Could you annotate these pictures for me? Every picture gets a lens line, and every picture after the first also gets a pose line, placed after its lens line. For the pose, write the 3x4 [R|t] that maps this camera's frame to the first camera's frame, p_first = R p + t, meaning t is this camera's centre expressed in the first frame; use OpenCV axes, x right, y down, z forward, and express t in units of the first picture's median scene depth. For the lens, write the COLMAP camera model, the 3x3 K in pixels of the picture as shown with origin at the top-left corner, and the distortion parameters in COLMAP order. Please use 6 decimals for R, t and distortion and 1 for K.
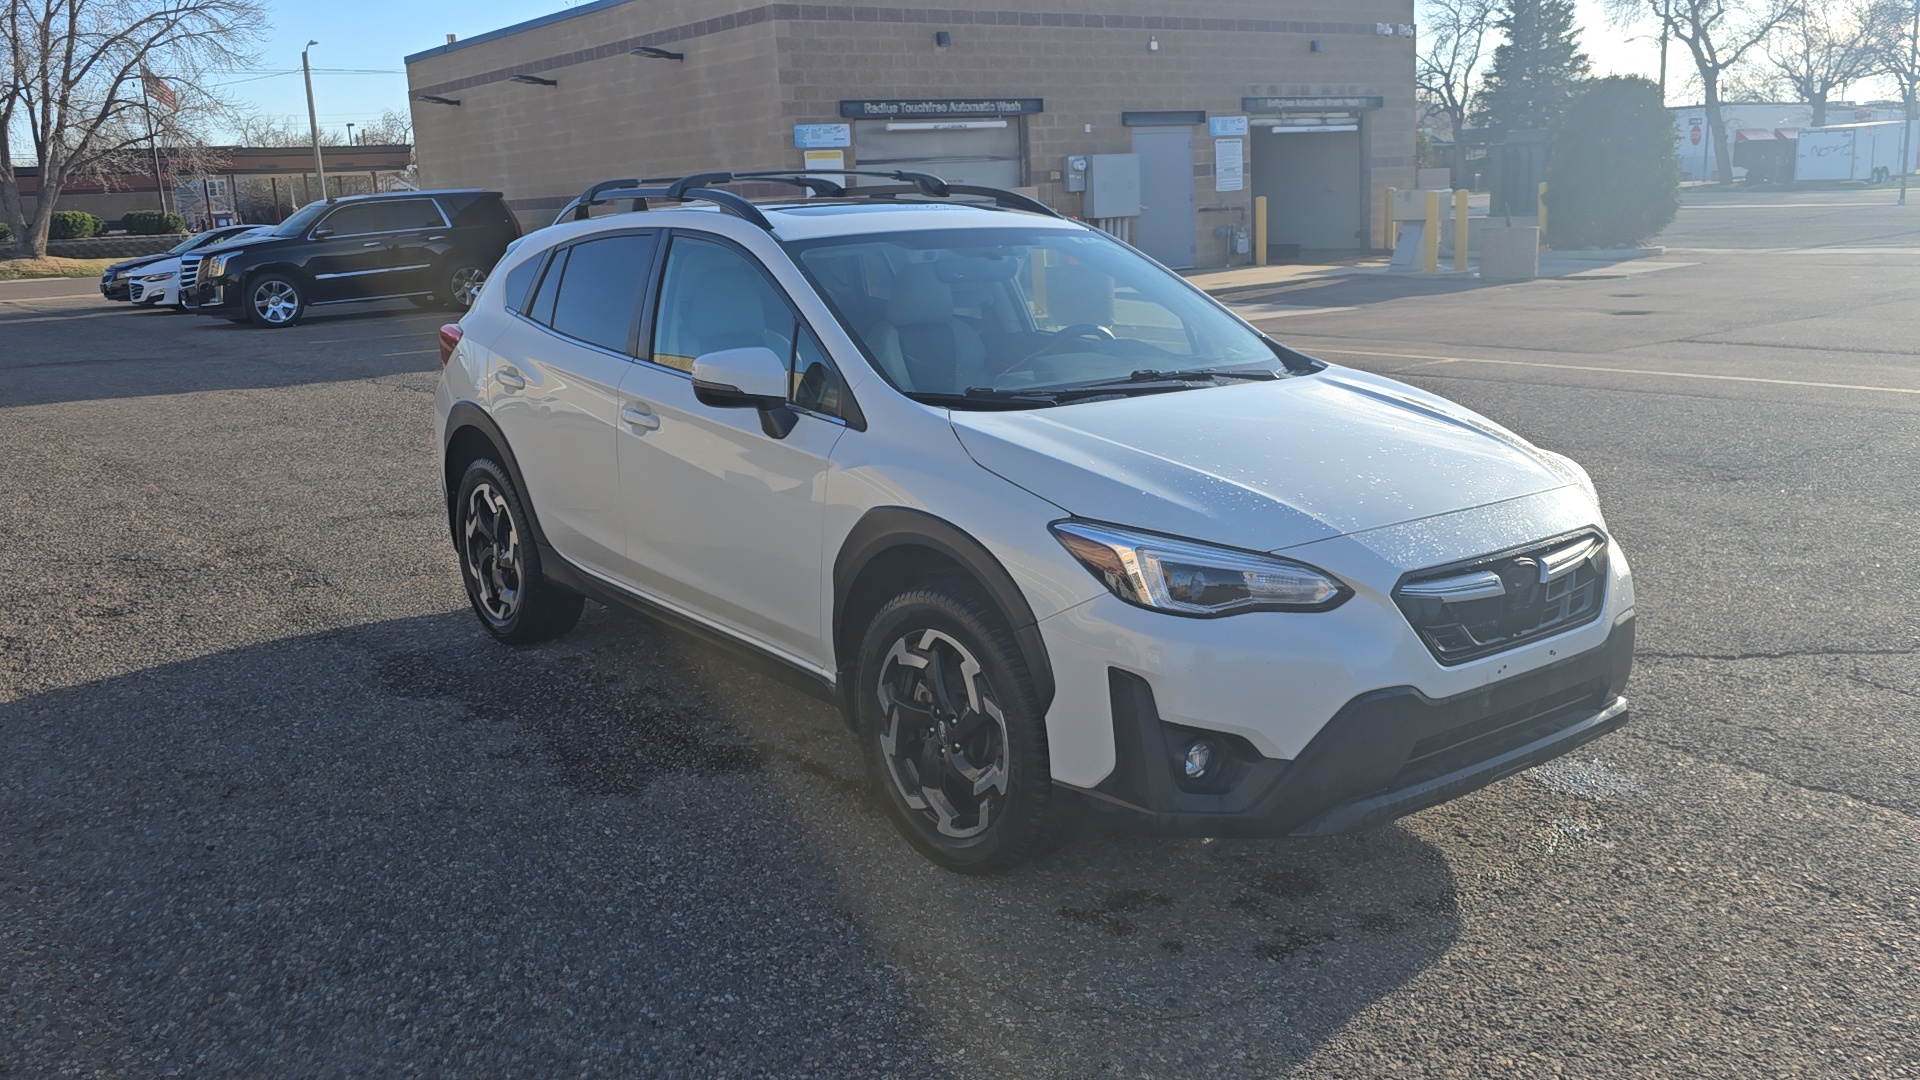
lens RADIAL K [[1592.0, 0, 972.7], [0, 1592.0, 545.8], [0, 0, 1]] dist [0.001605, 0.004804]
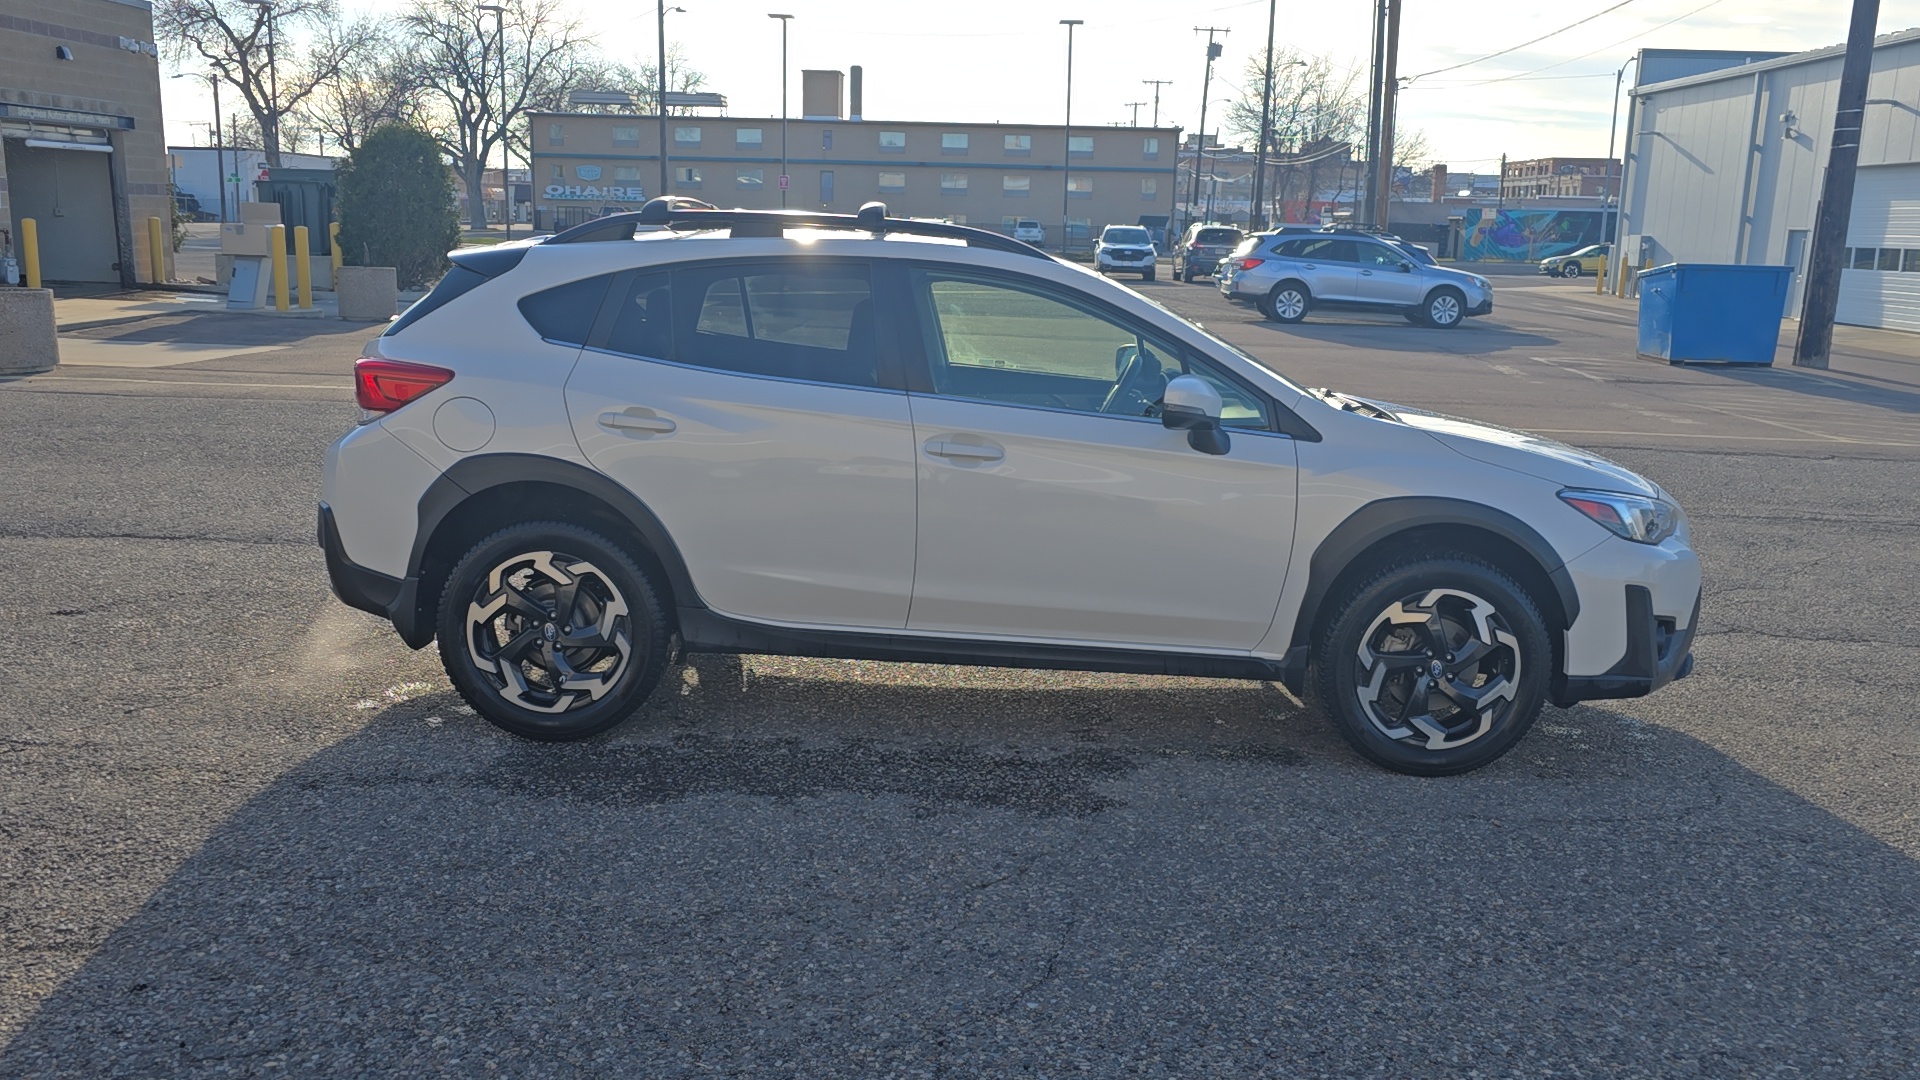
lens RADIAL K [[1592.0, 0, 972.7], [0, 1592.0, 545.8], [0, 0, 1]] dist [0.001605, 0.004804]
pose [[0.630189, -0.094805, 0.770632, -0.213820], [0.114602, 0.993004, 0.028445, -0.010535], [-0.767938, 0.070390, 0.636645, 0.080494]]
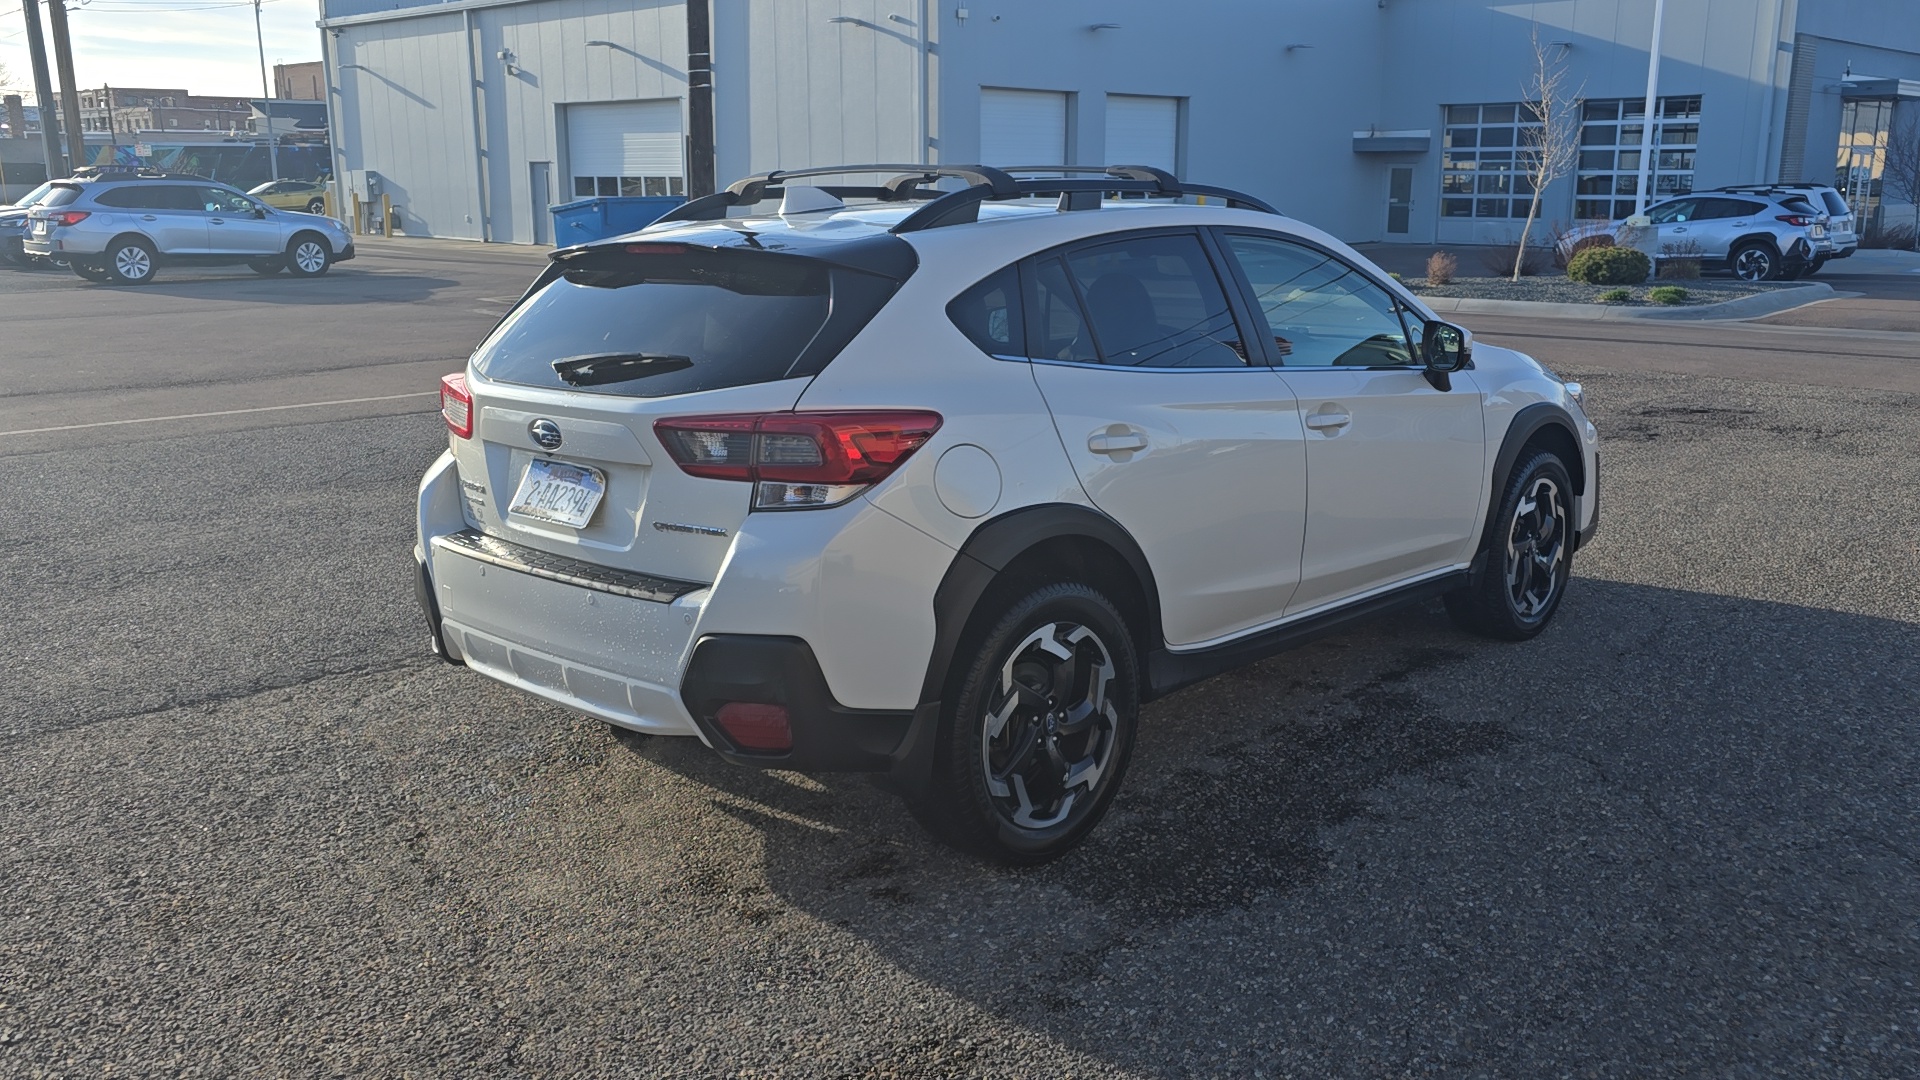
lens RADIAL K [[1592.0, 0, 972.7], [0, 1592.0, 545.8], [0, 0, 1]] dist [0.001605, 0.004804]
pose [[-0.148347, -0.182334, 0.971981, -0.246468], [0.223016, 0.951370, 0.212506, -0.056950], [-0.963461, 0.248292, -0.100470, 0.289801]]
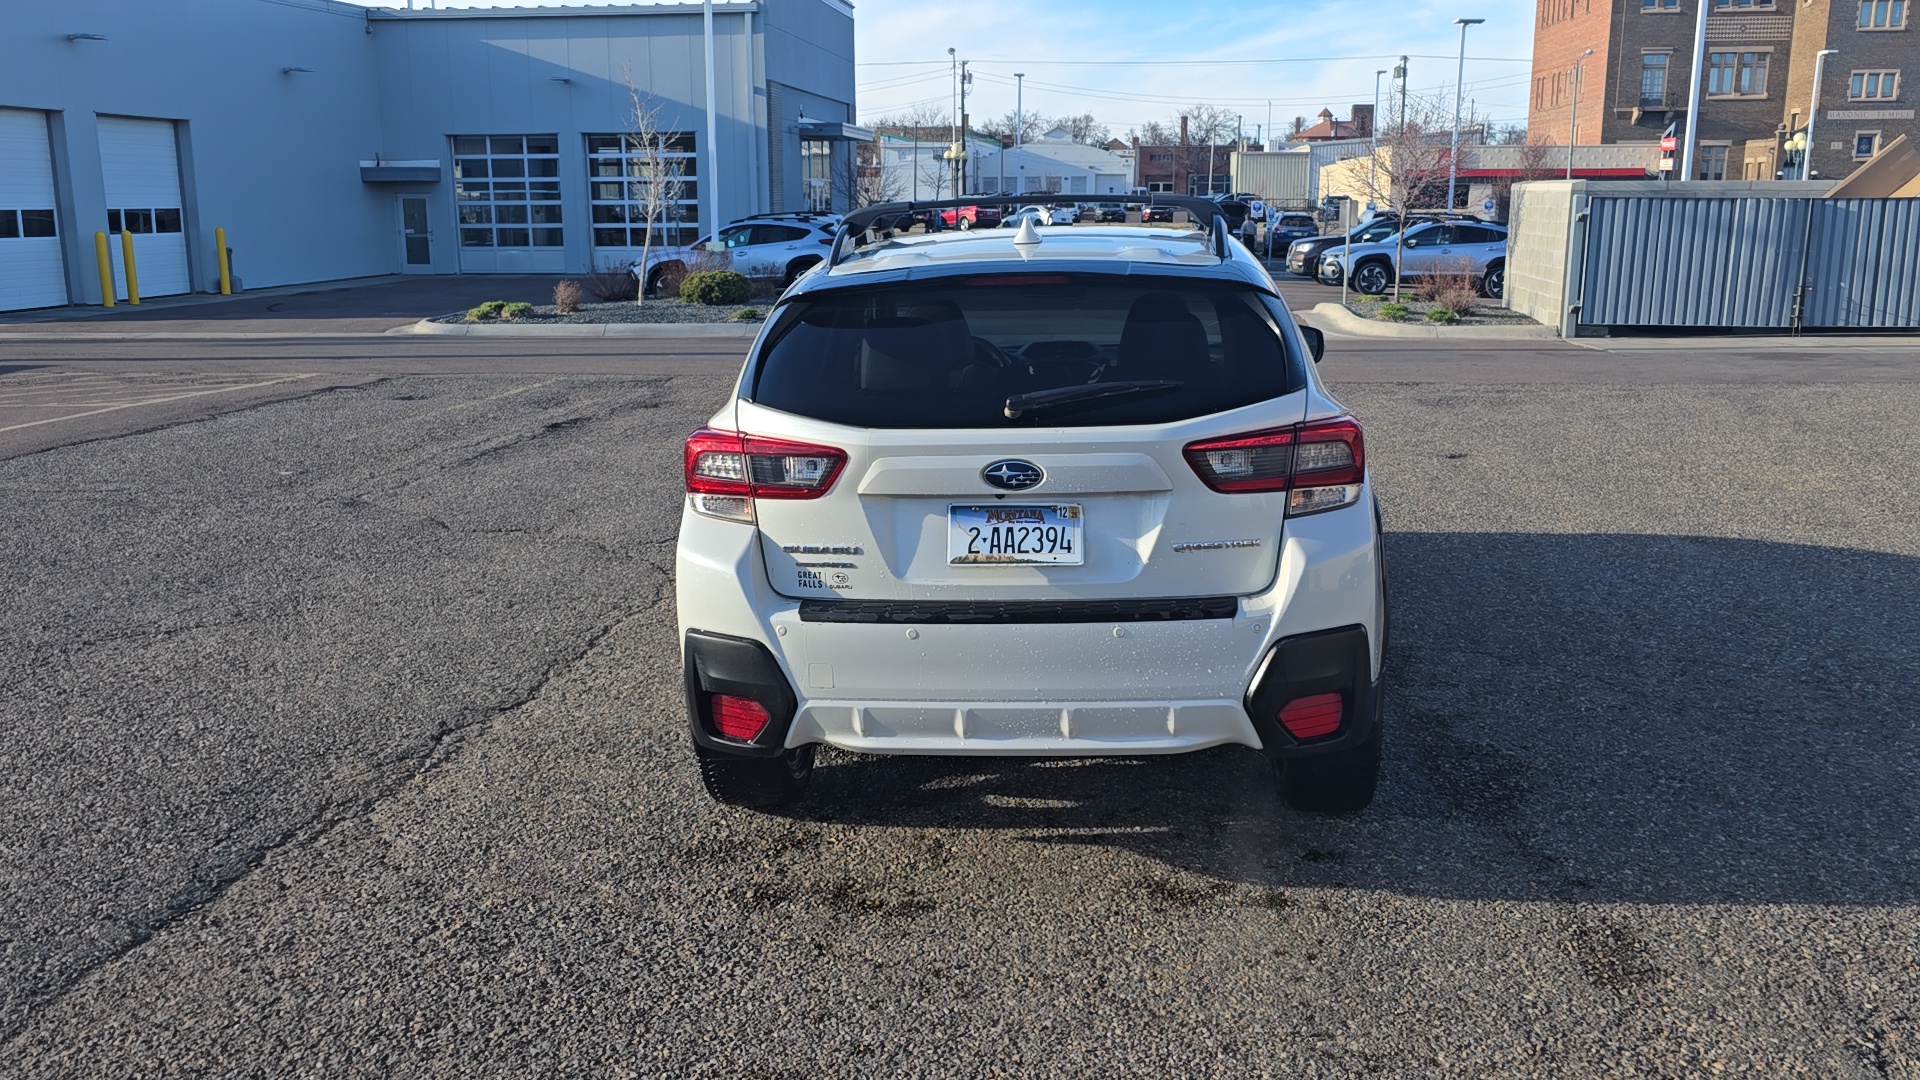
lens RADIAL K [[1592.0, 0, 972.7], [0, 1592.0, 545.8], [0, 0, 1]] dist [0.001605, 0.004804]
pose [[-0.722190, -0.100388, 0.684371, -0.181622], [0.185994, 0.924787, 0.331927, -0.090611], [-0.666219, 0.367003, -0.649201, 0.425309]]
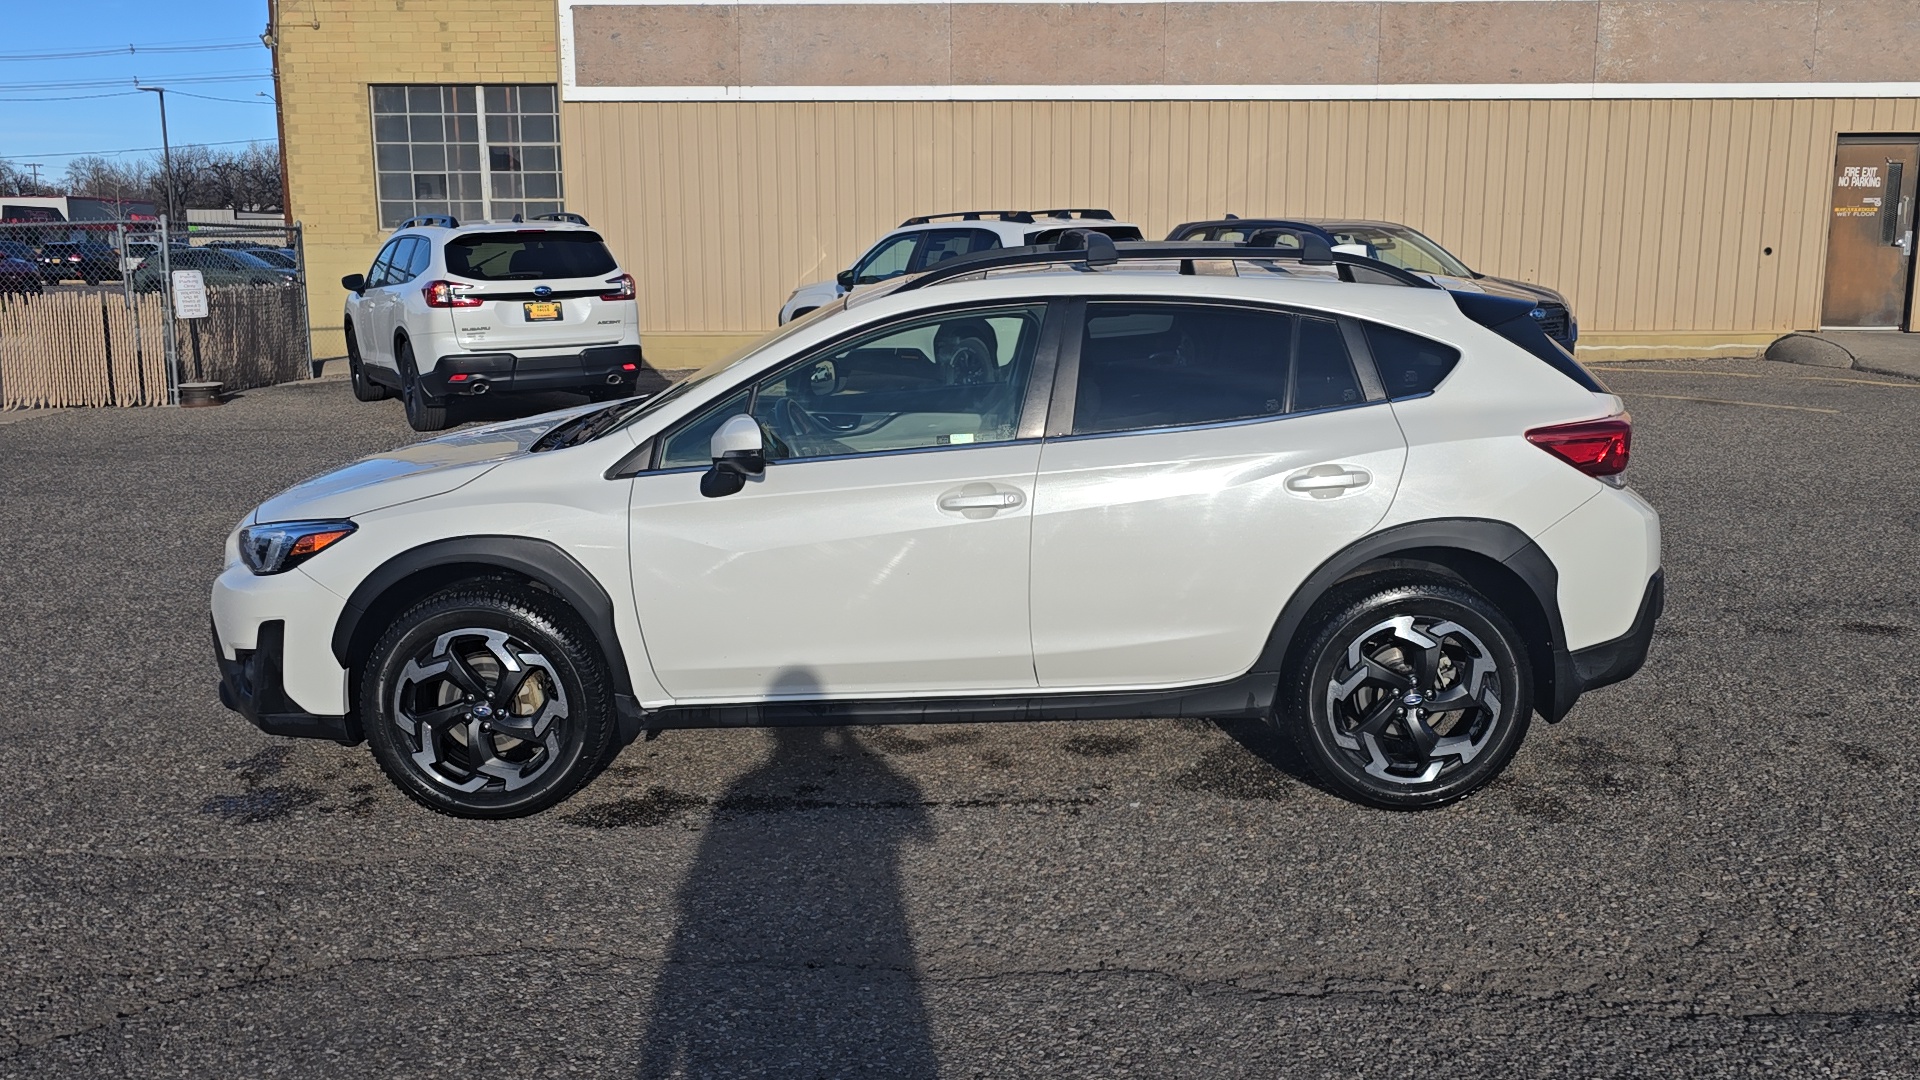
lens RADIAL K [[1592.0, 0, 972.7], [0, 1592.0, 545.8], [0, 0, 1]] dist [0.001605, 0.004804]
pose [[-0.630946, 0.188515, -0.752576, 0.175080], [-0.138820, 0.926943, 0.348576, -0.095764], [0.763306, 0.324405, -0.558681, 0.384799]]
